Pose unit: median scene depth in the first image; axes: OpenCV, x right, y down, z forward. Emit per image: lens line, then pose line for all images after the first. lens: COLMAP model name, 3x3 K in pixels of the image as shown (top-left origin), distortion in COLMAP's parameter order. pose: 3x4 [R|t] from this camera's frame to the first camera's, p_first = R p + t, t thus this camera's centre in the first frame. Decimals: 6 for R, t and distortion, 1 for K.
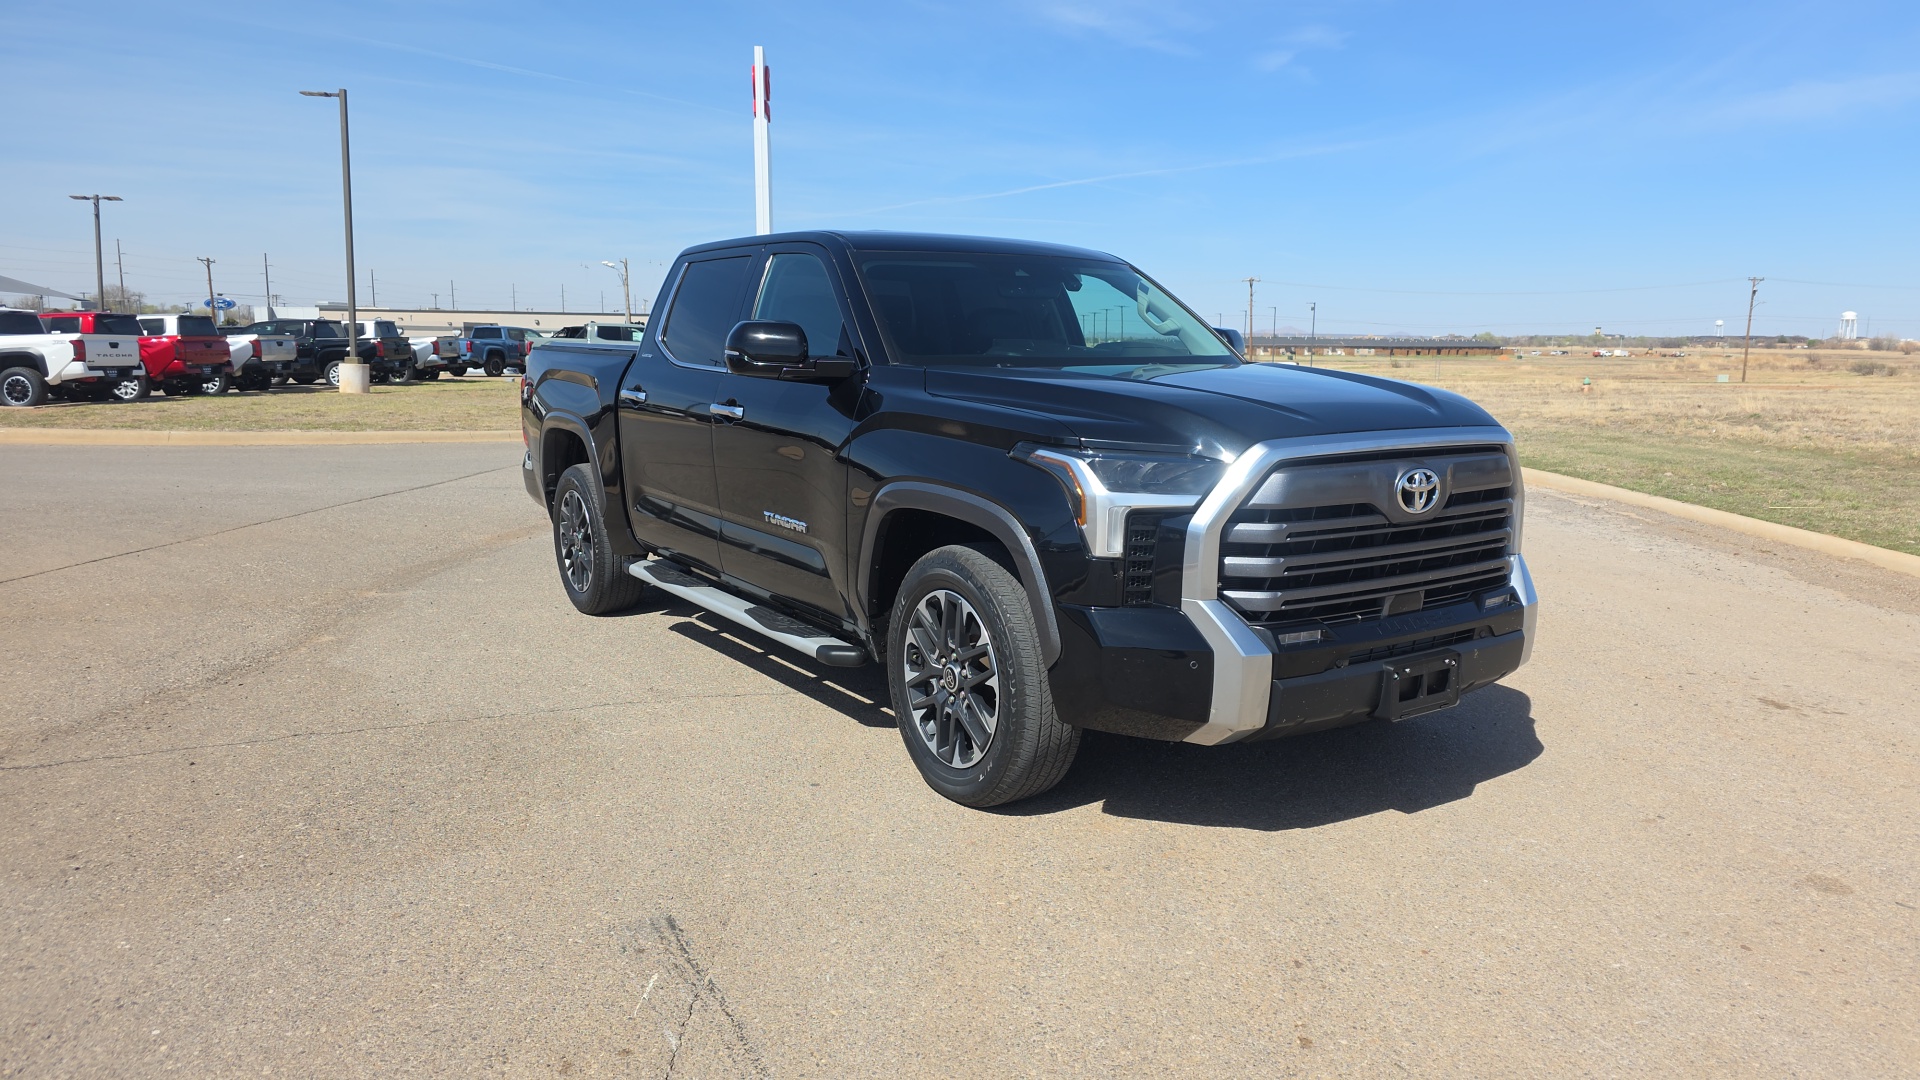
lens RADIAL K [[1314.4, 0, 971.6], [0, 1314.4, 534.1], [0, 0, 1]] dist [0.060866, -0.003281]
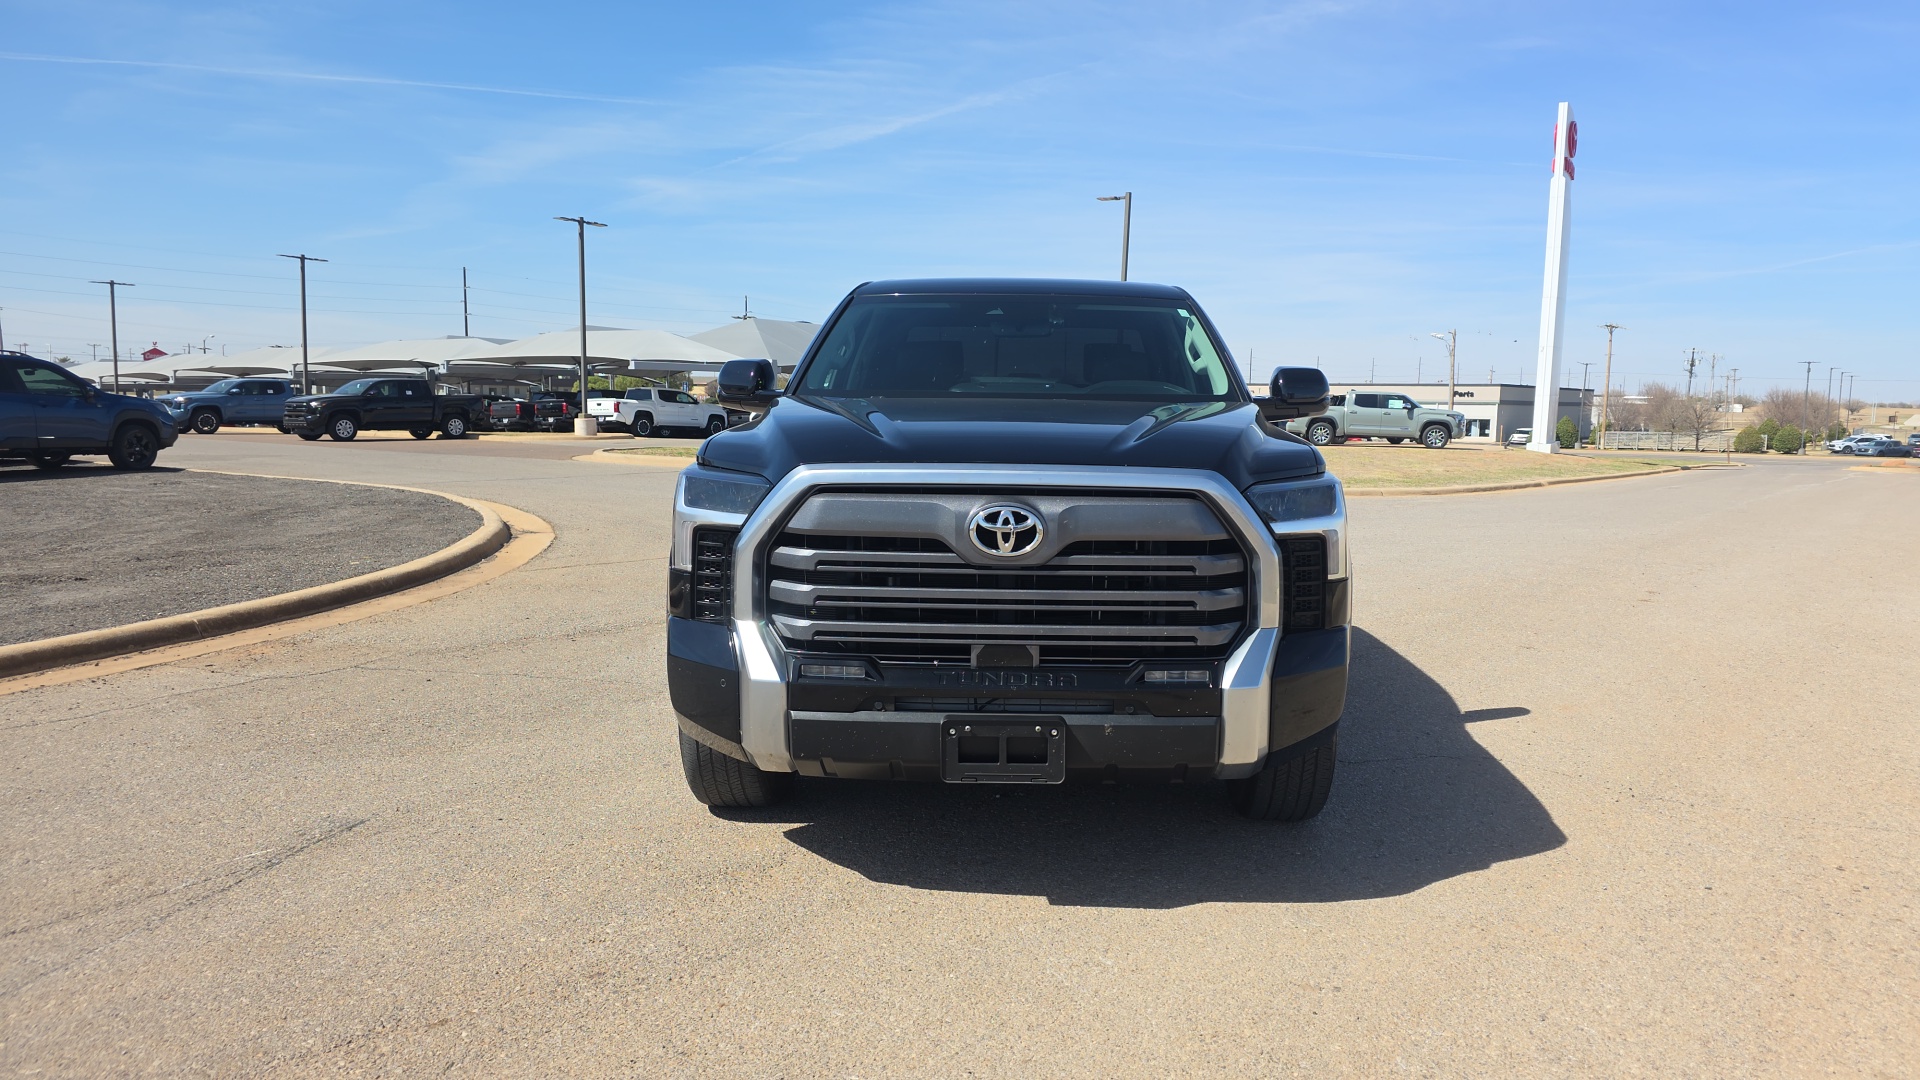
lens RADIAL K [[1307.0, 0, 1065.3], [0, 1307.0, 548.7], [0, 0, 1]] dist [0.051496, -0.049127]
pose [[0.808969, 0.071484, -0.583489, 0.701529], [-0.097200, 0.995182, -0.012839, -0.010726], [0.579760, 0.067102, 0.812019, 0.242779]]
